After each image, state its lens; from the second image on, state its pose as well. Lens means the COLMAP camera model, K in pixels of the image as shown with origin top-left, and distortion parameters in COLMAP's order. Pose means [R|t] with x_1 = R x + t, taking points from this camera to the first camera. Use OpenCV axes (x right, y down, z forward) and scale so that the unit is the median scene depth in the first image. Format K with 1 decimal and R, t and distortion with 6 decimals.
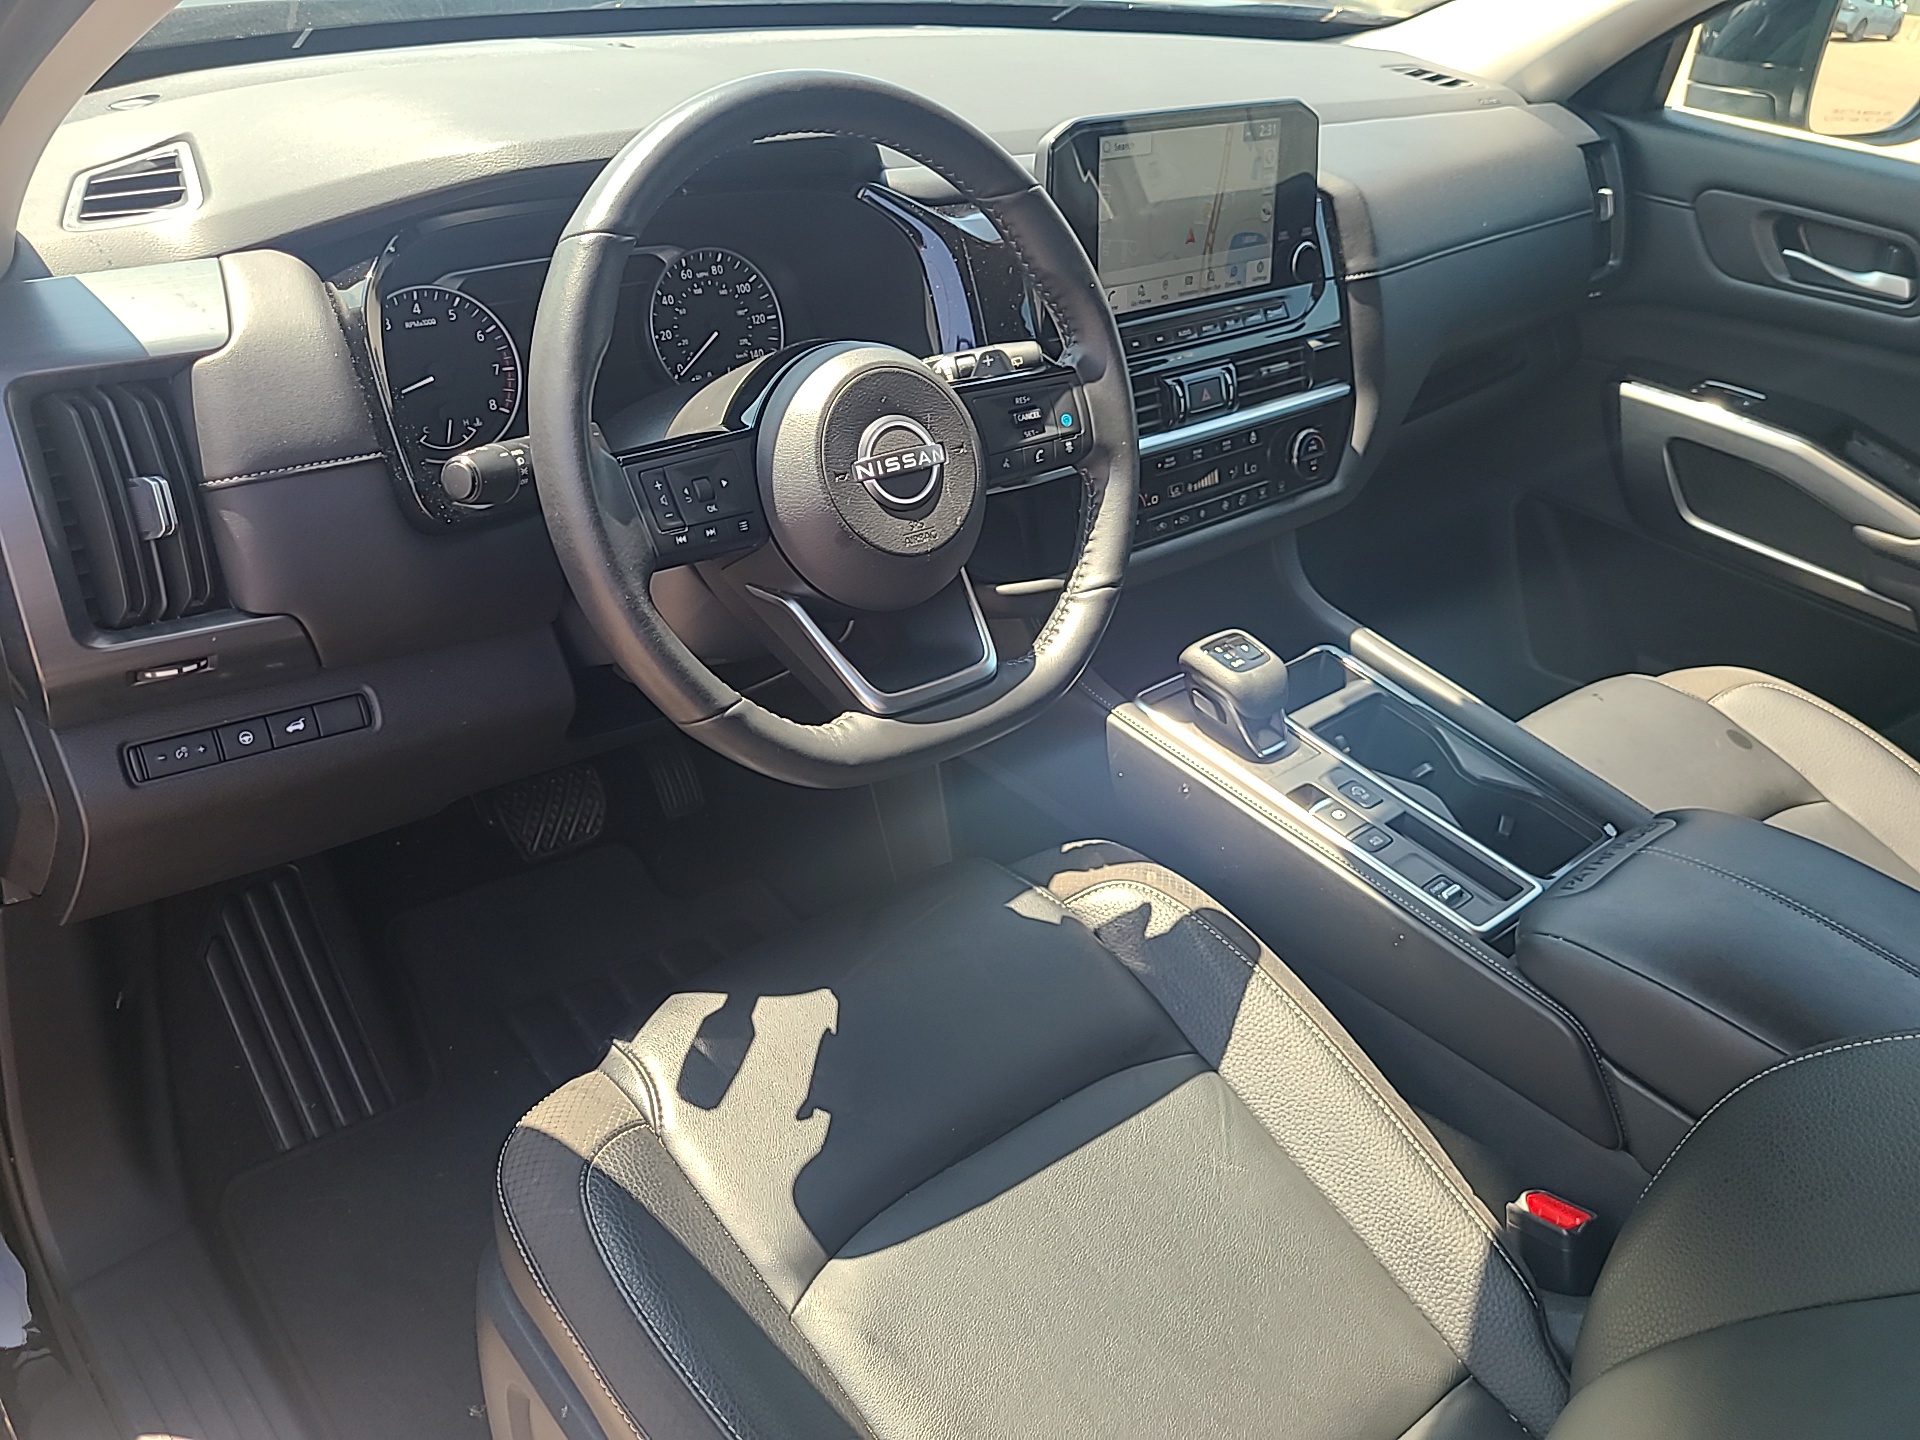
lens RADIAL K [[1553.5, 0, 890.6], [0, 1553.5, 726.5], [0, 0, 1]] dist [0.044955, -0.003894]
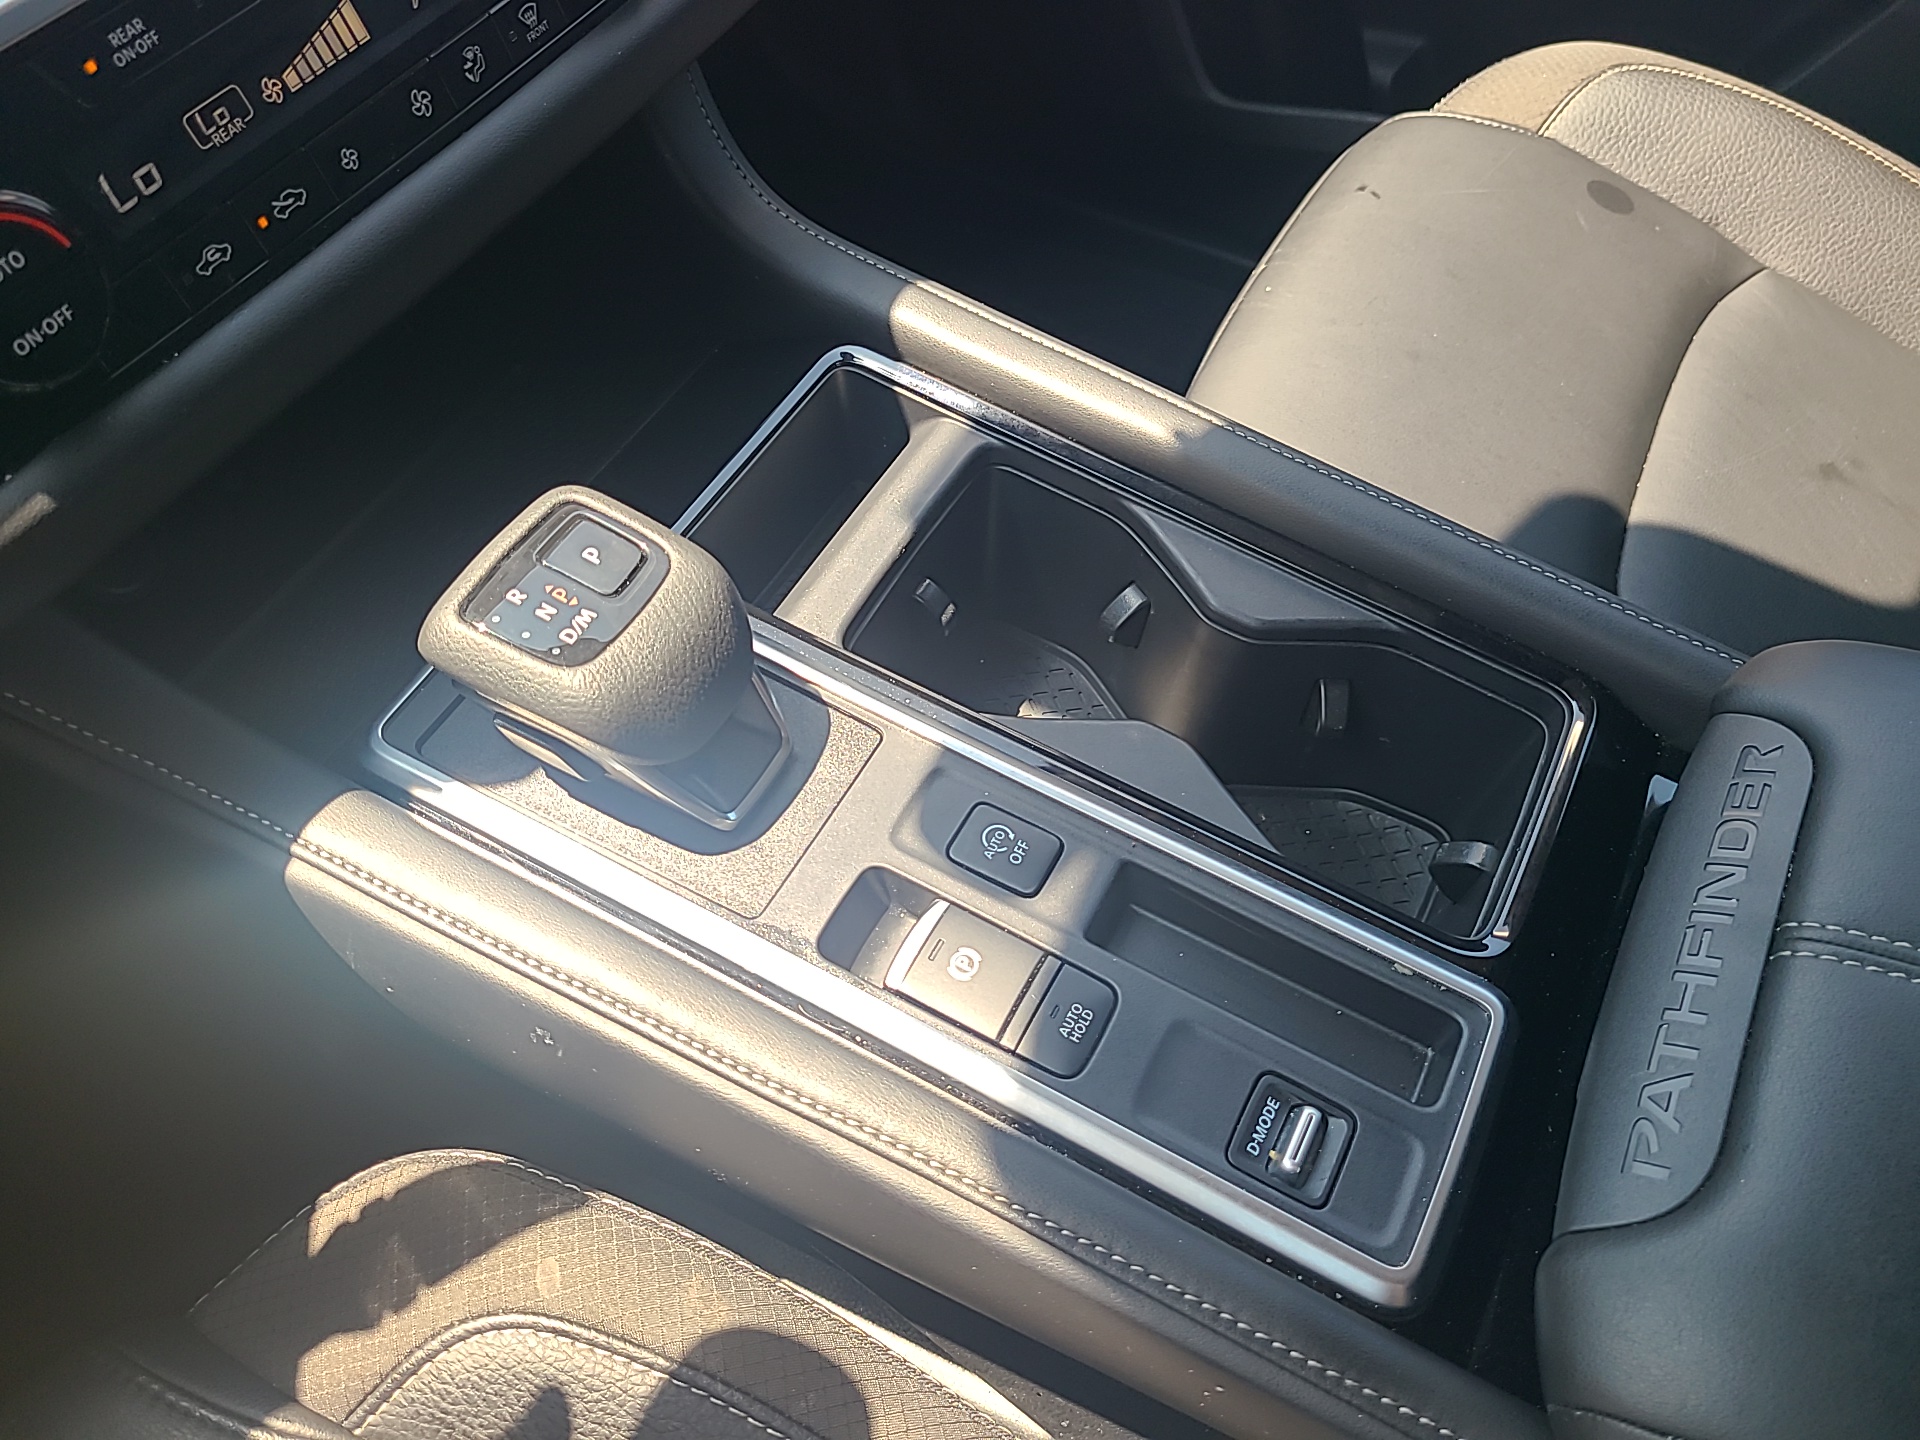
lens RADIAL K [[1496.4, 0, 960.0], [0, 1496.4, 720.0], [0, 0, 1]] dist [0.009347, -0.000470]
pose [[0.927893, -0.346511, 0.137641, 0.276603], [0.269051, 0.877853, 0.396213, -0.145039], [-0.258121, -0.330611, 0.907783, 0.749538]]
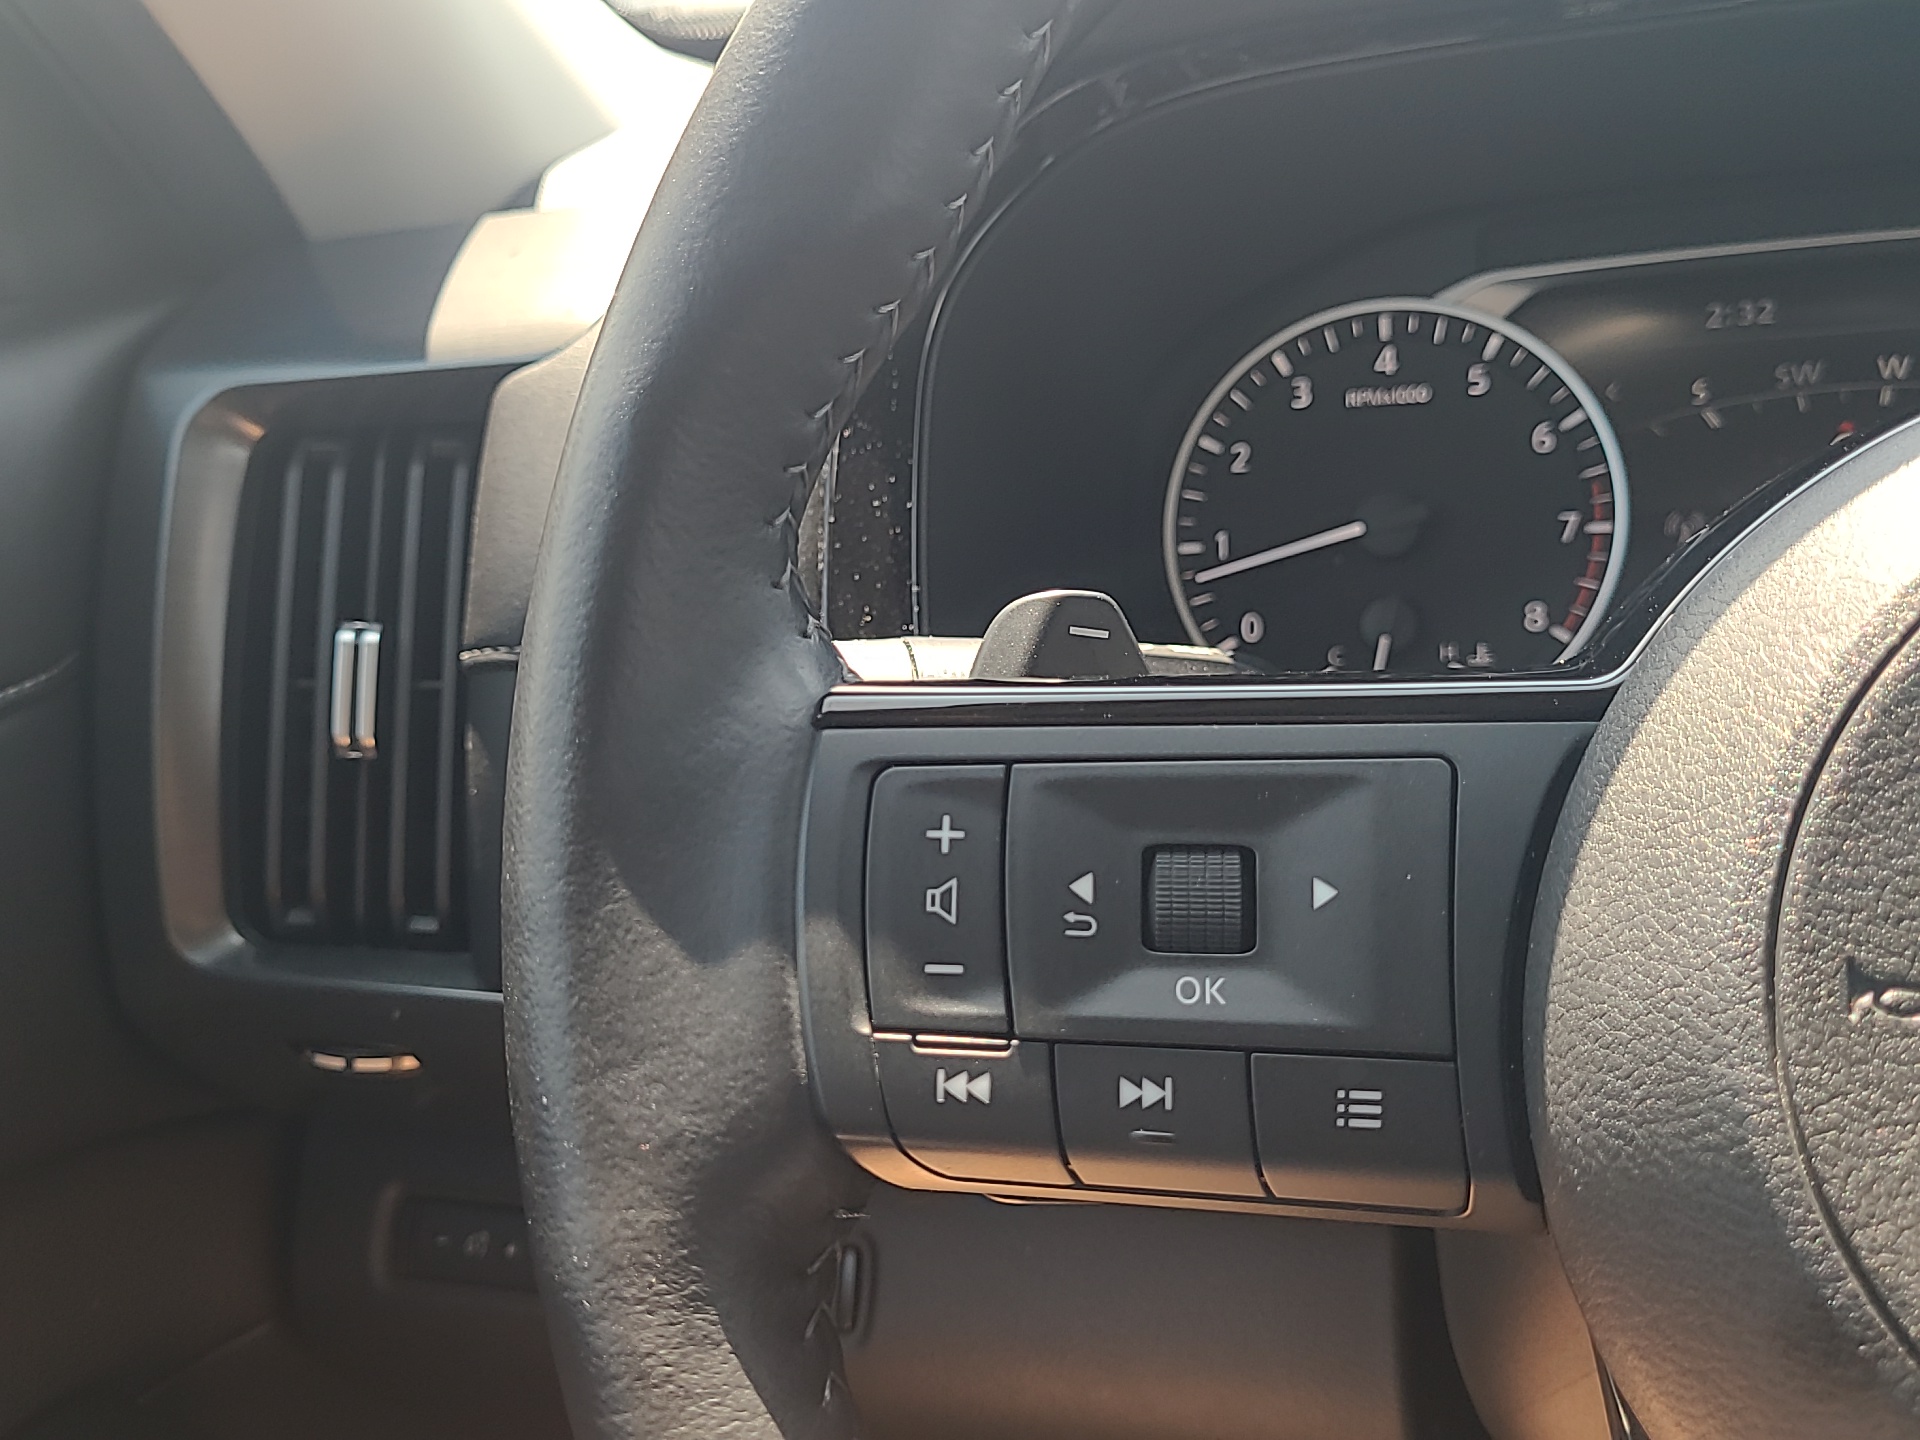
lens RADIAL K [[2055.2, 0, 929.8], [0, 2055.2, 721.8], [0, 0, 1]] dist [-0.009419, -0.020443]
pose [[0.539781, 0.127184, -0.832142, 0.076063], [-0.293815, 0.954819, -0.044653, -0.118011], [0.788866, 0.268599, 0.552761, 0.622921]]
